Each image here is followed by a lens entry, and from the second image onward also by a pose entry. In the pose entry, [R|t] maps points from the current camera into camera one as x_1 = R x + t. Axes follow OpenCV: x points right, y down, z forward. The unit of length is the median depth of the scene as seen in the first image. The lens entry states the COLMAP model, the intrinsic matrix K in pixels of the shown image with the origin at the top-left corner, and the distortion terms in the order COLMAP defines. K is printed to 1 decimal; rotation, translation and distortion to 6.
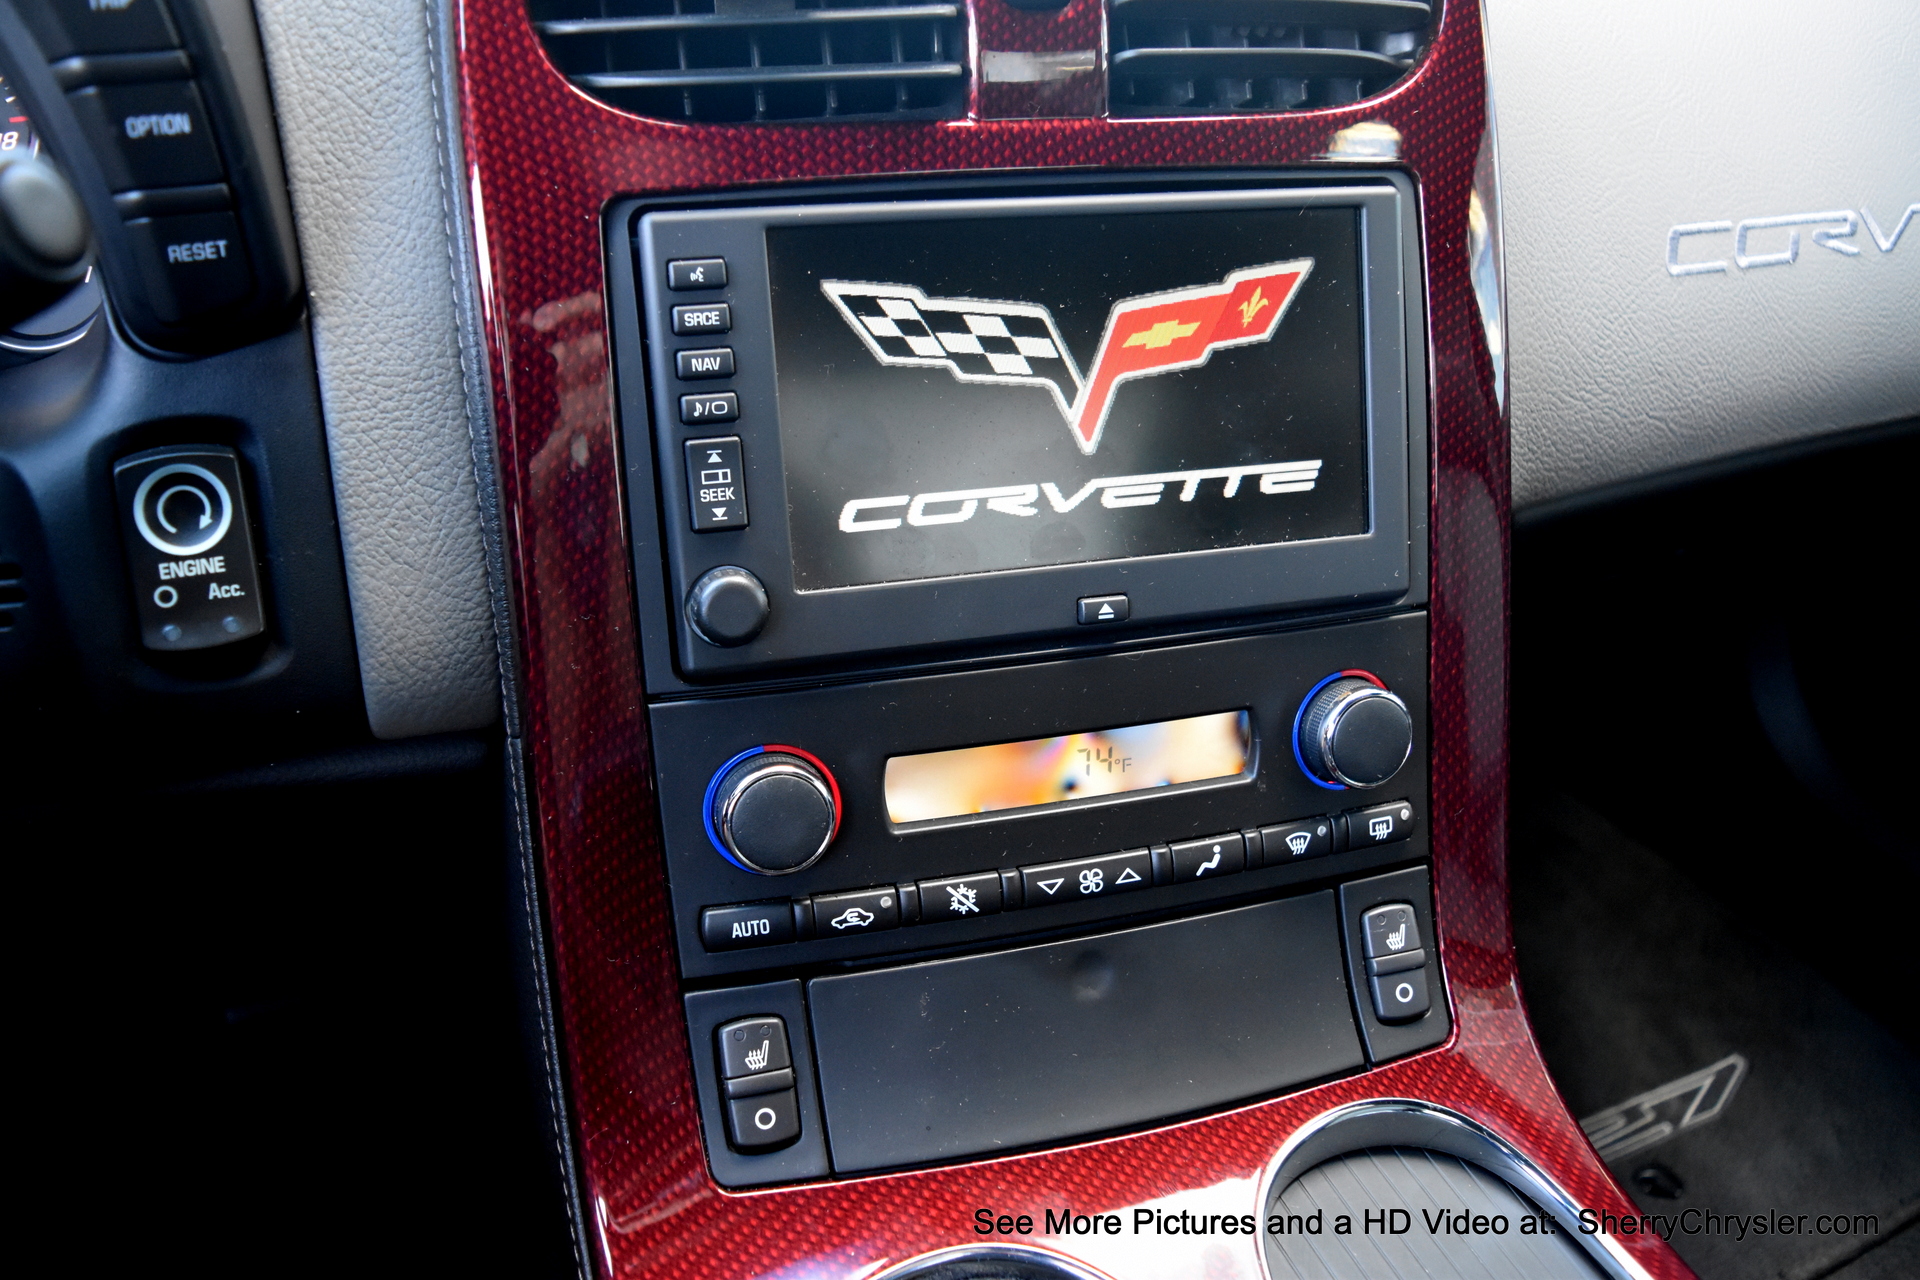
lens RADIAL K [[1464.6, 0, 960.0], [0, 1464.6, 640.0], [0, 0, 1]] dist [-0.067616, 0.001984]
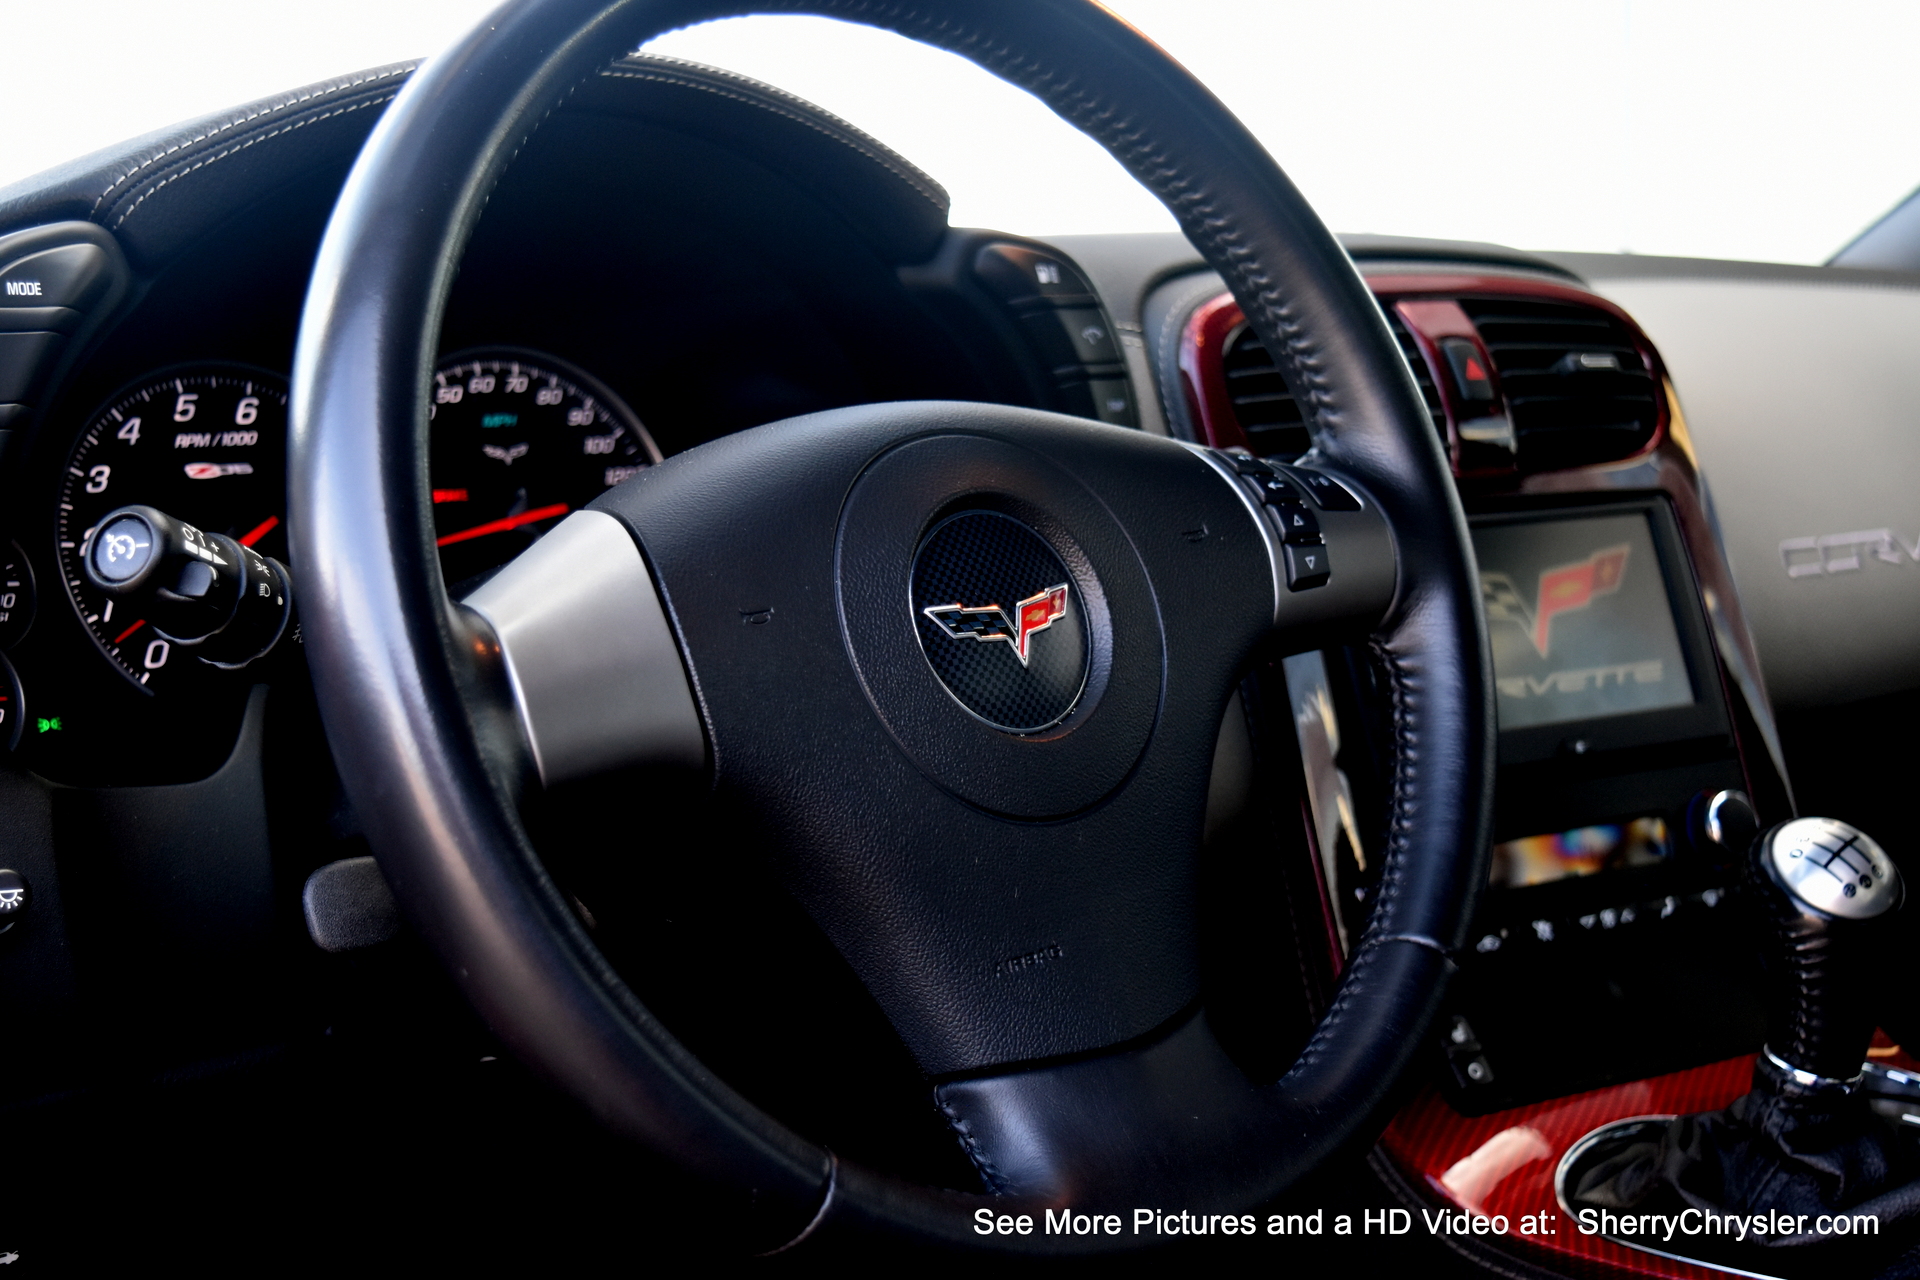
lens RADIAL K [[2740.8, 0, 960.0], [0, 2740.8, 640.0], [0, 0, 1]] dist [-0.036865, -0.089167]
pose [[0.958179, -0.082772, 0.273939, -1.379766], [0.184355, 0.910694, -0.369662, 0.865310], [-0.218876, 0.404705, 0.887867, -1.583977]]
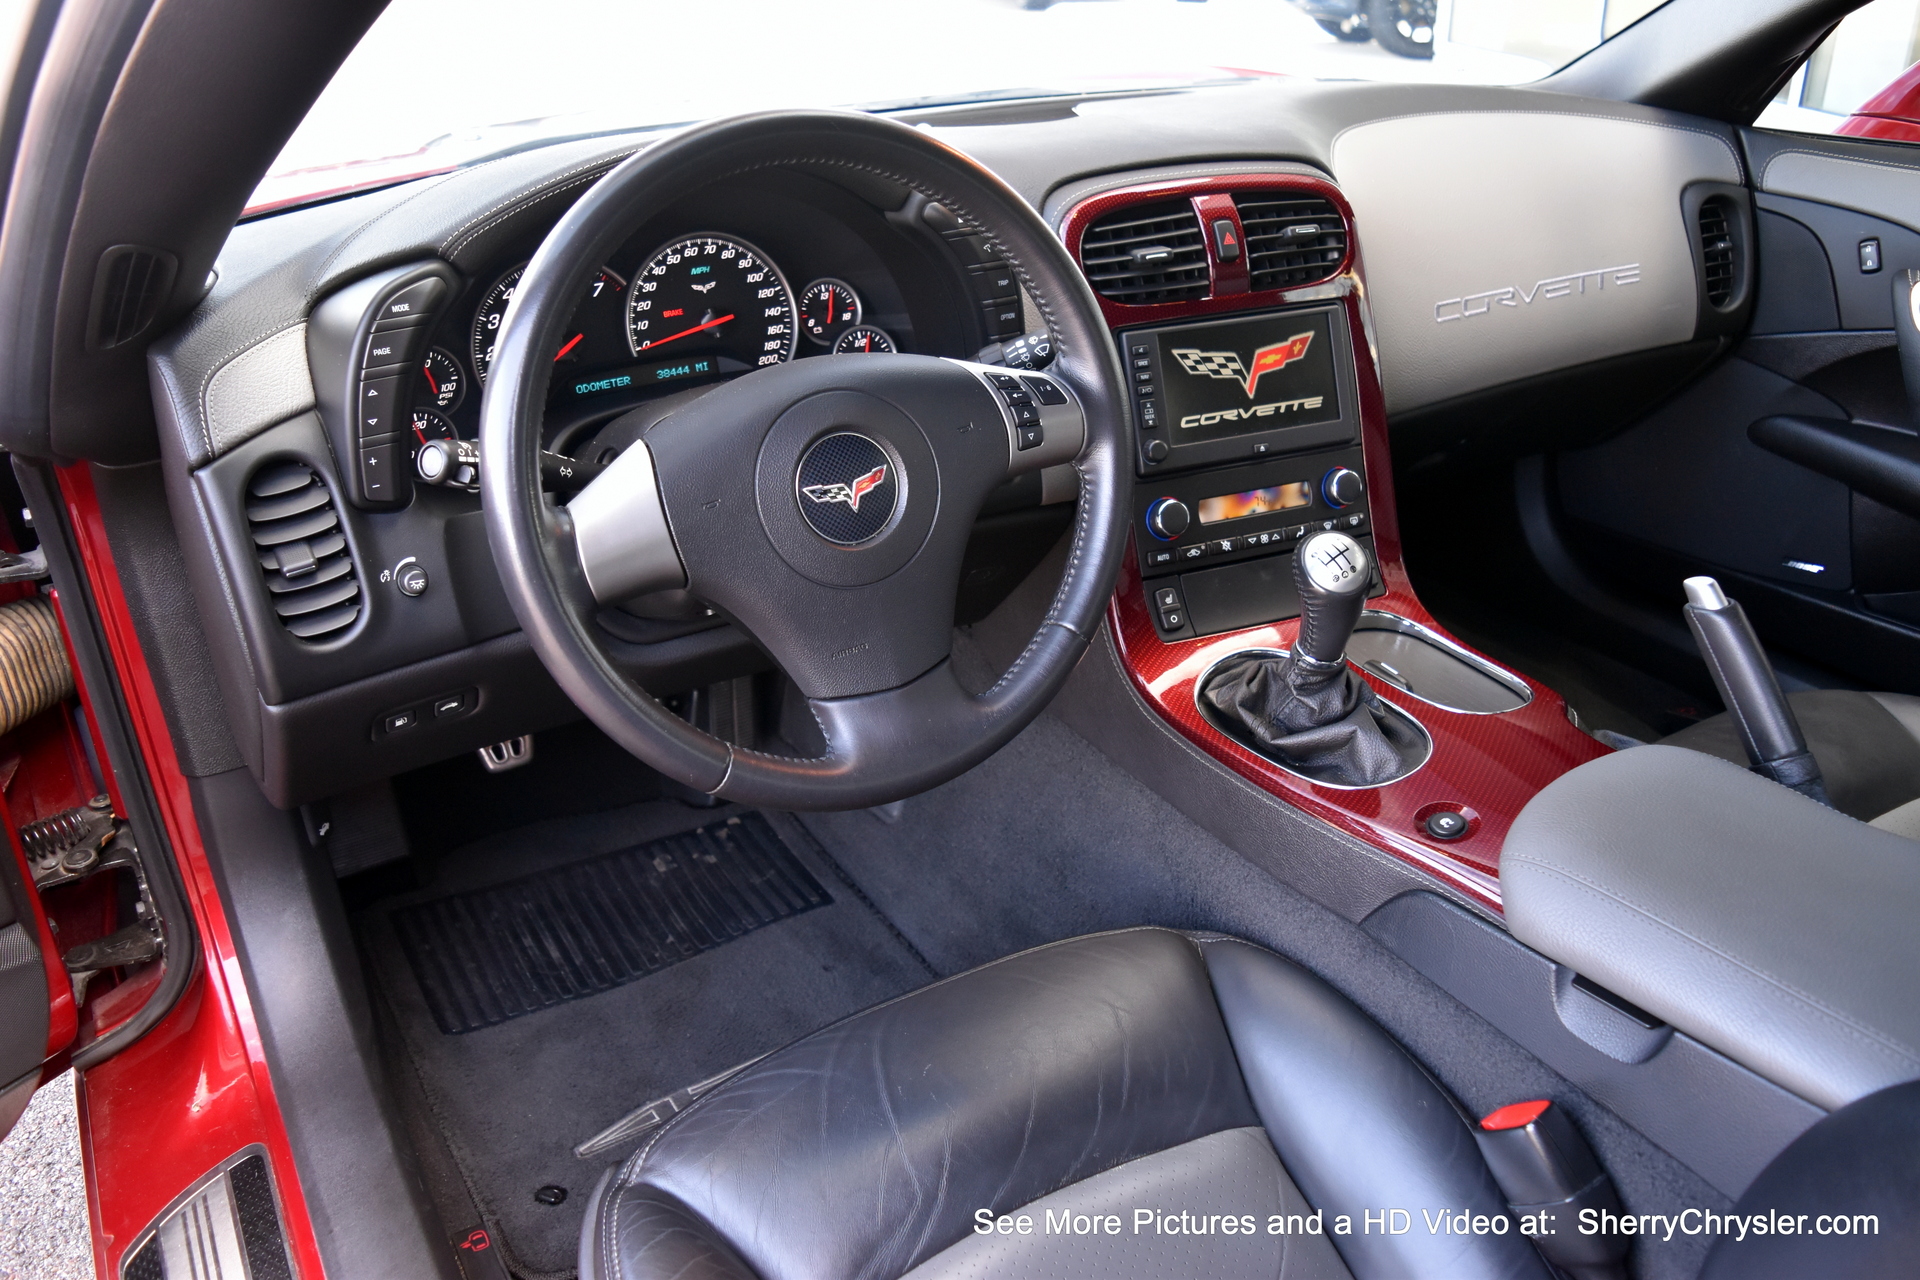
lens RADIAL K [[1504.3, 0, 960.0], [0, 1504.3, 640.0], [0, 0, 1]] dist [-0.111304, -0.000602]
pose [[0.992920, -0.092817, 0.074122, -0.811512], [0.095700, 0.994747, -0.036327, 0.439104], [-0.070361, 0.043164, 0.996587, -2.097737]]
